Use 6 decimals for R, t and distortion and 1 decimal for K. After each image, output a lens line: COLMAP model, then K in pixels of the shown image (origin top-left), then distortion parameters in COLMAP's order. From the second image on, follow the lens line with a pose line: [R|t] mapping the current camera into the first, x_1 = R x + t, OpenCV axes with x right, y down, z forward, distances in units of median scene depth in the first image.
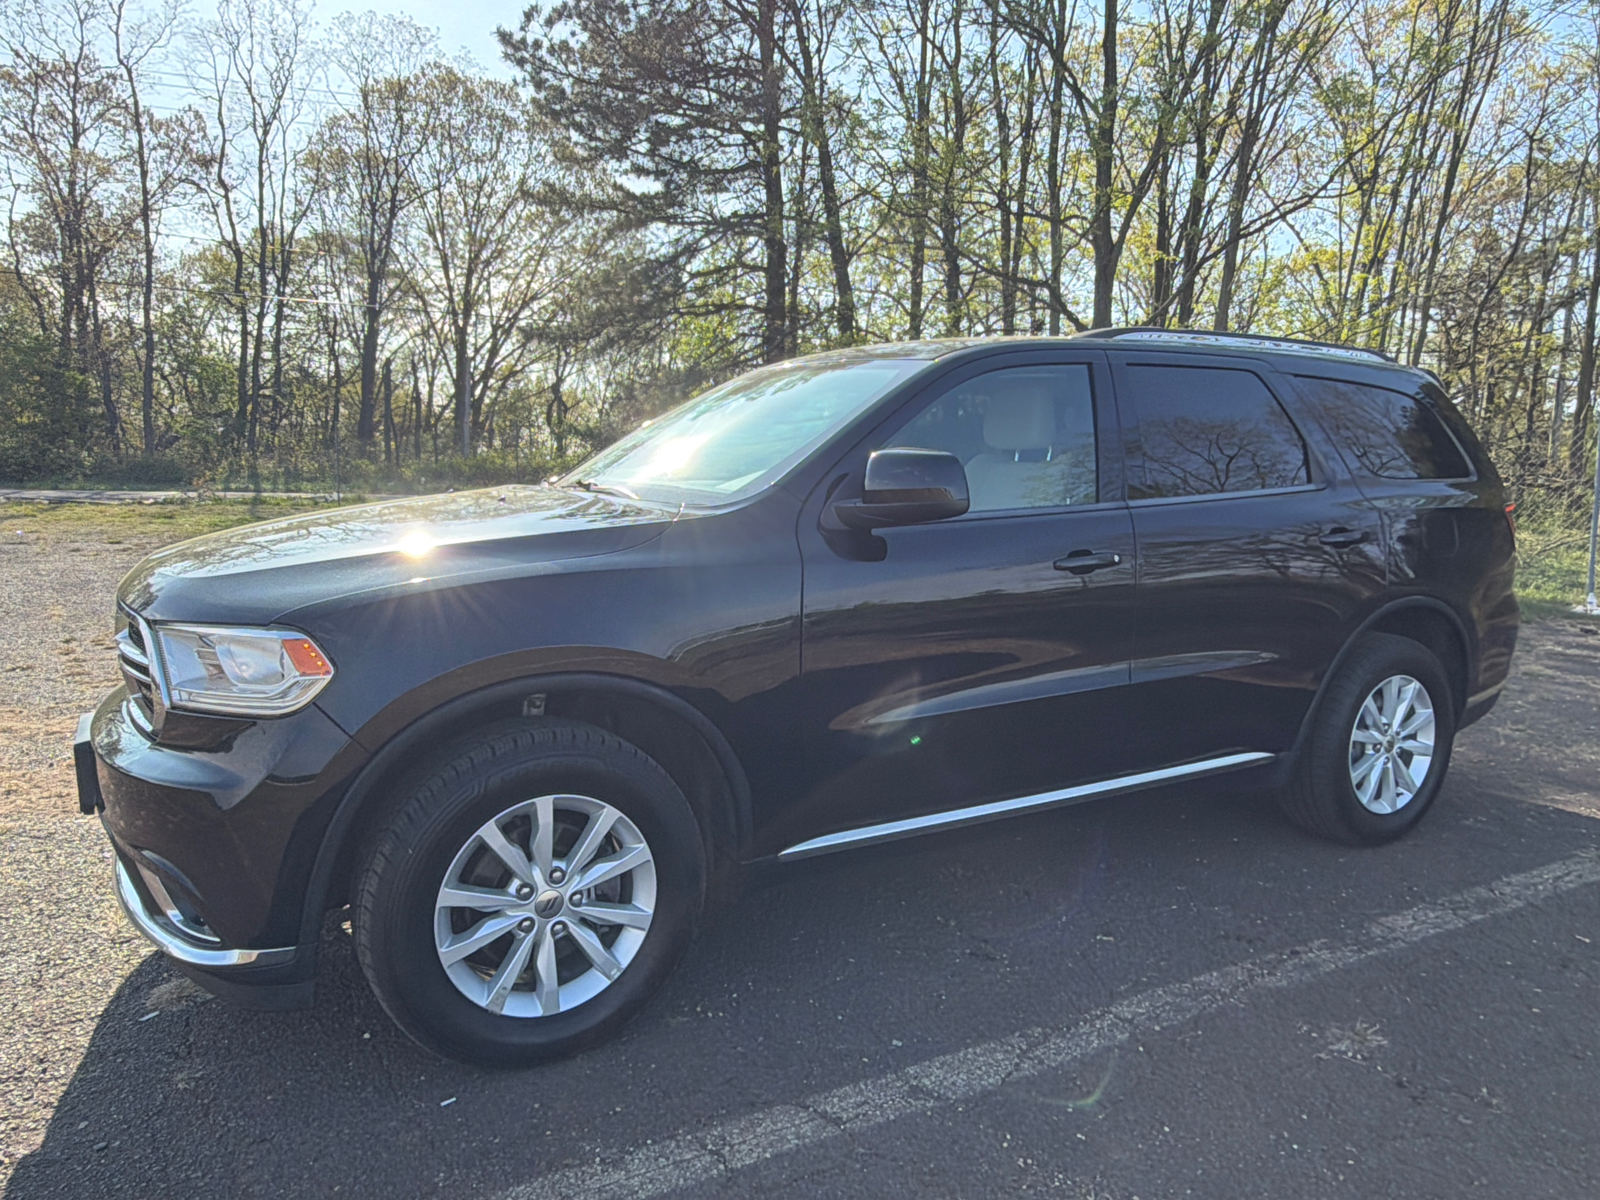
lens RADIAL K [[1145.2, 0, 800.0], [0, 1145.2, 600.0], [0, 0, 1]] dist [-0.000665, 0.002506]
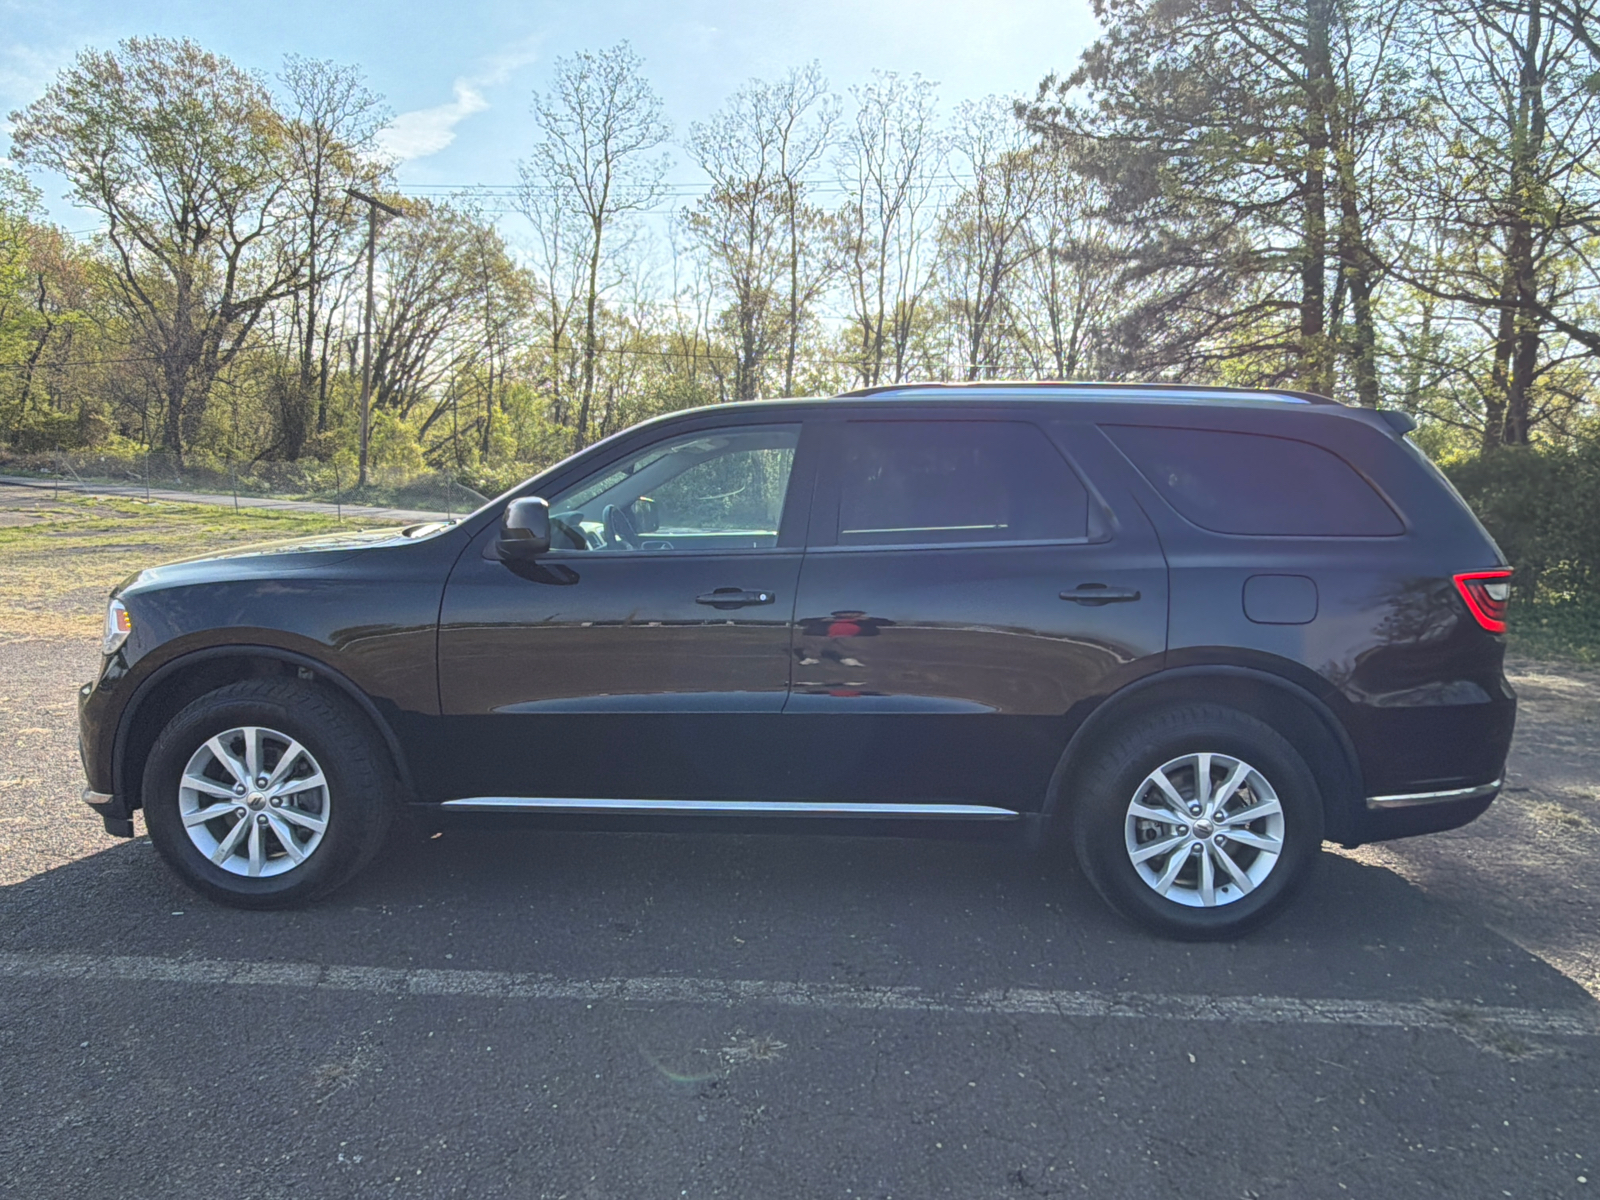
lens RADIAL K [[1145.2, 0, 800.0], [0, 1145.2, 600.0], [0, 0, 1]] dist [-0.000665, 0.002506]
pose [[0.844084, 0.055417, -0.533340, 0.898695], [-0.076443, 0.996922, -0.017397, -0.017096], [0.530734, 0.055454, 0.845722, 0.082713]]
